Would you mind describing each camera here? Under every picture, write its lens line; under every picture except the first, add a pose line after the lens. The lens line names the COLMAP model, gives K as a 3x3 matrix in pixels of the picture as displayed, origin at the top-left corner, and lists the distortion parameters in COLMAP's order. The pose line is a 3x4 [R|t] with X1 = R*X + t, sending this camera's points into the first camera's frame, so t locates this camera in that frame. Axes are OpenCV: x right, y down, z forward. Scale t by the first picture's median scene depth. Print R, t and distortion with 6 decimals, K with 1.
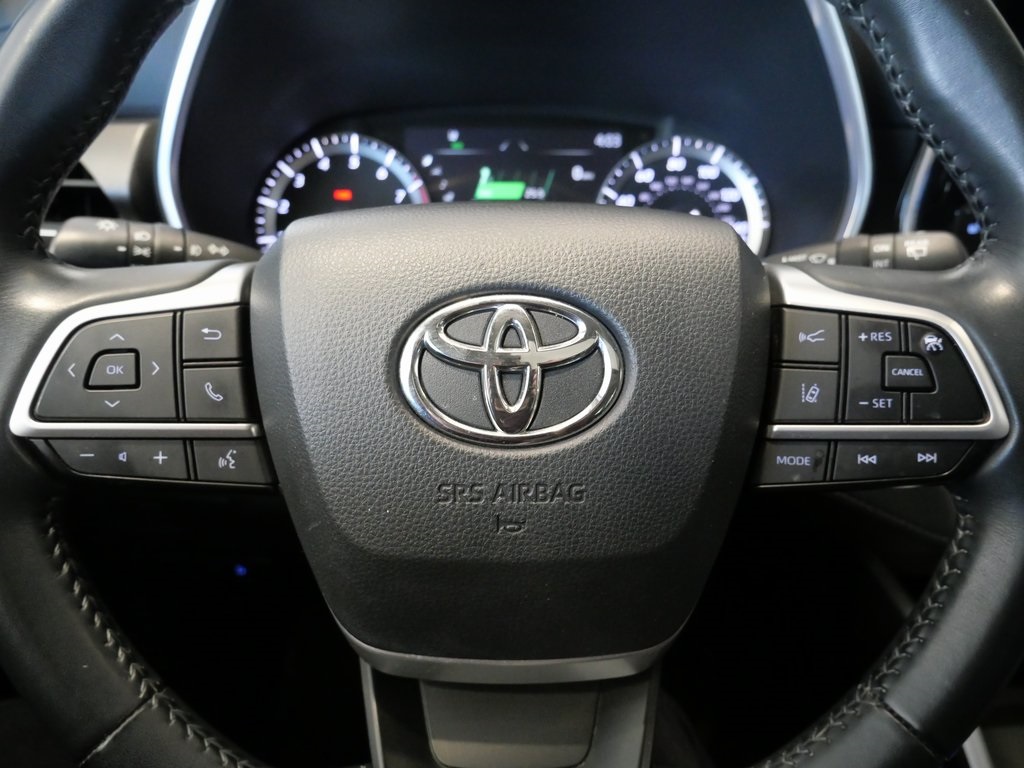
lens RADIAL K [[715.8, 0, 514.5], [0, 715.8, 380.6], [0, 0, 1]] dist [-0.008981, -0.002838]
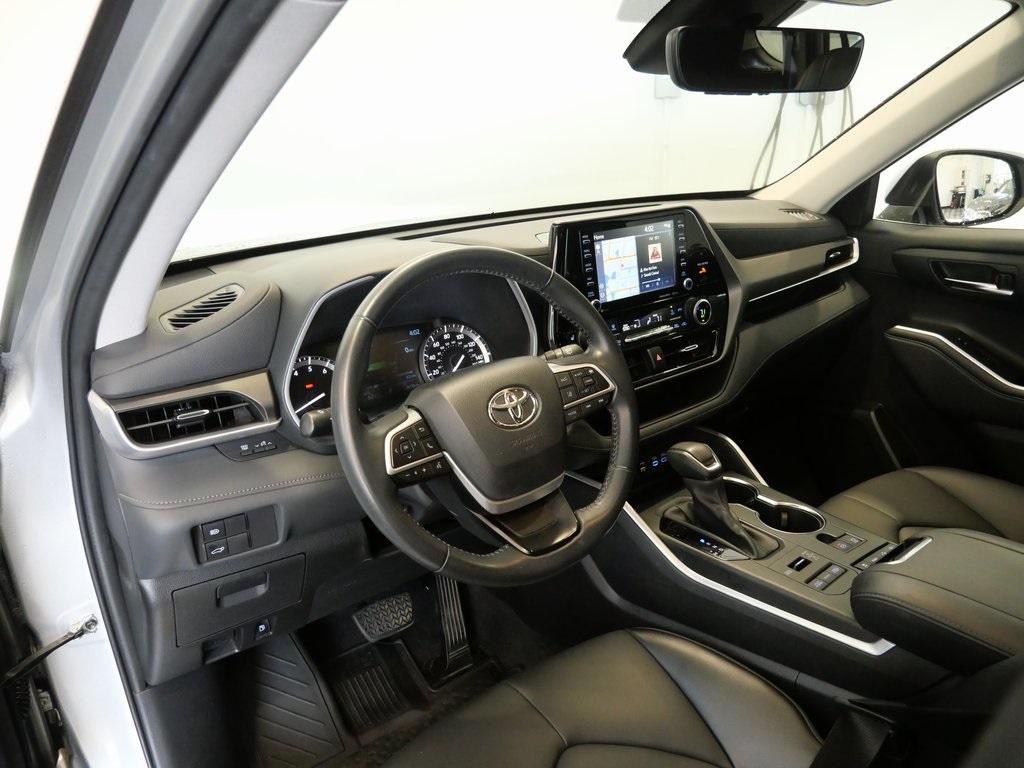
lens RADIAL K [[715.8, 0, 517.1], [0, 715.8, 386.7], [0, 0, 1]] dist [-0.008981, -0.002838]
pose [[0.790401, -0.257984, 0.555617, -1.717781], [0.341152, 0.938706, -0.049451, 0.058238], [-0.508804, 0.228636, 0.829966, -1.812115]]
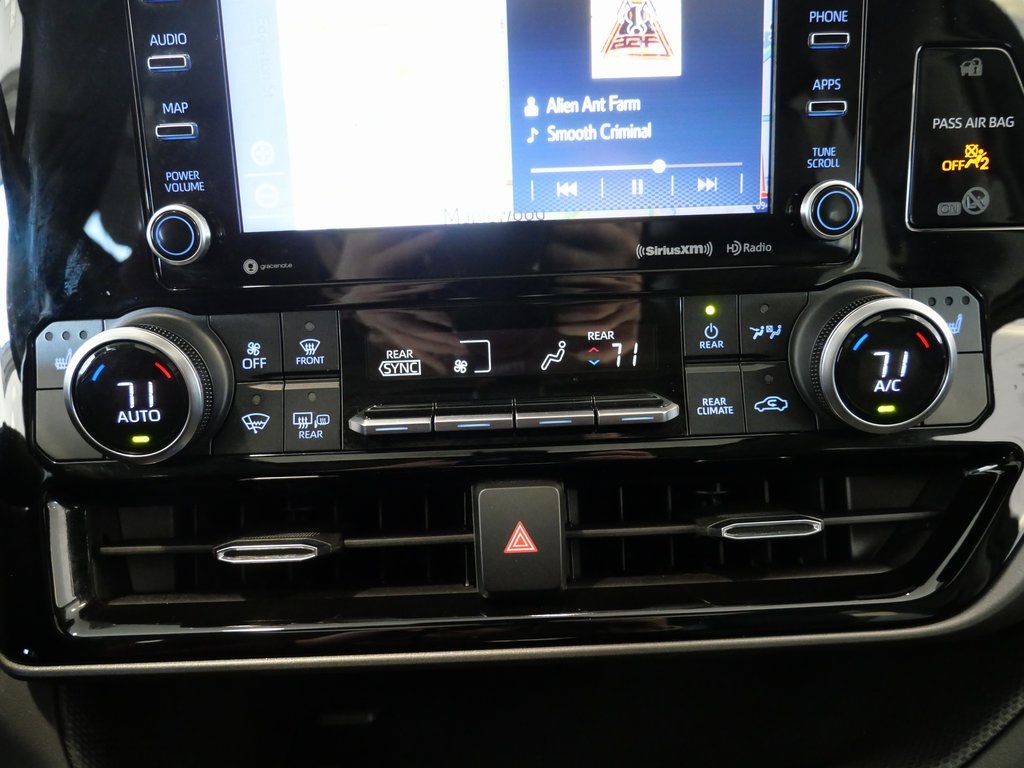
lens RADIAL K [[715.8, 0, 509.4], [0, 715.8, 384.5], [0, 0, 1]] dist [-0.008981, -0.002838]
pose [[0.997924, -0.064371, -0.002089, 1.557633], [0.063456, 0.988249, -0.139057, -0.104541], [0.011016, 0.138636, 0.990282, 0.505726]]
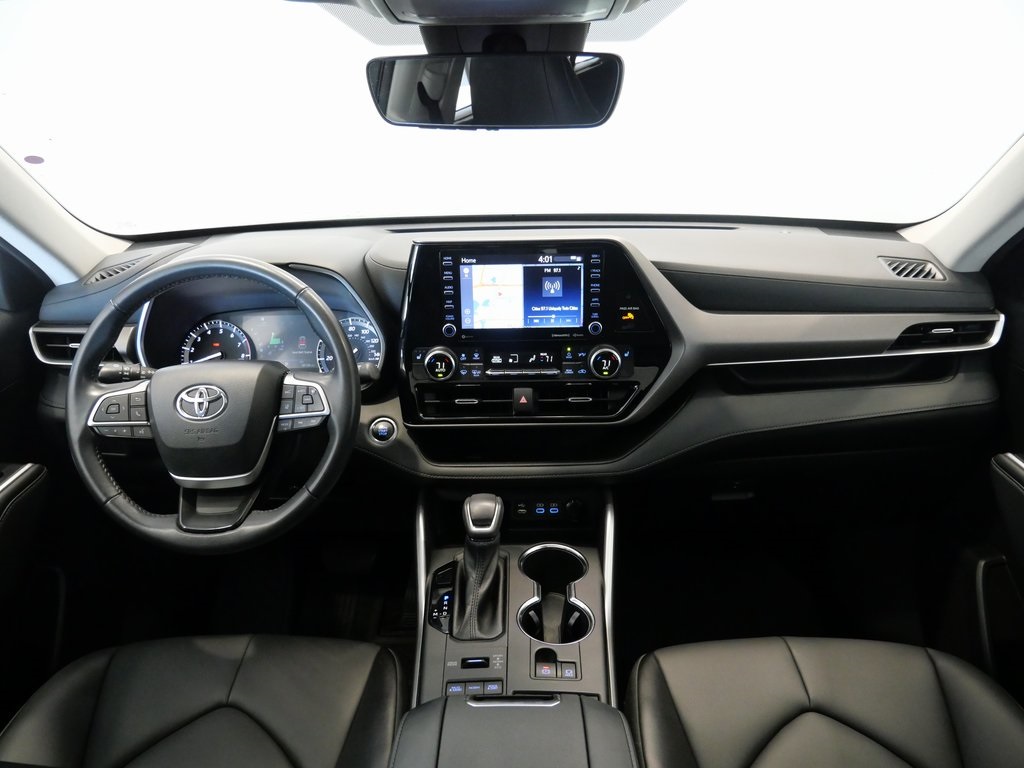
lens RADIAL K [[715.8, 0, 535.5], [0, 715.8, 391.6], [0, 0, 1]] dist [-0.008981, -0.002838]
pose [[0.999337, -0.036341, 0.002228, 1.620594], [0.036382, 0.994374, -0.099478, 0.334483], [0.001400, 0.099493, 0.995037, -2.690371]]
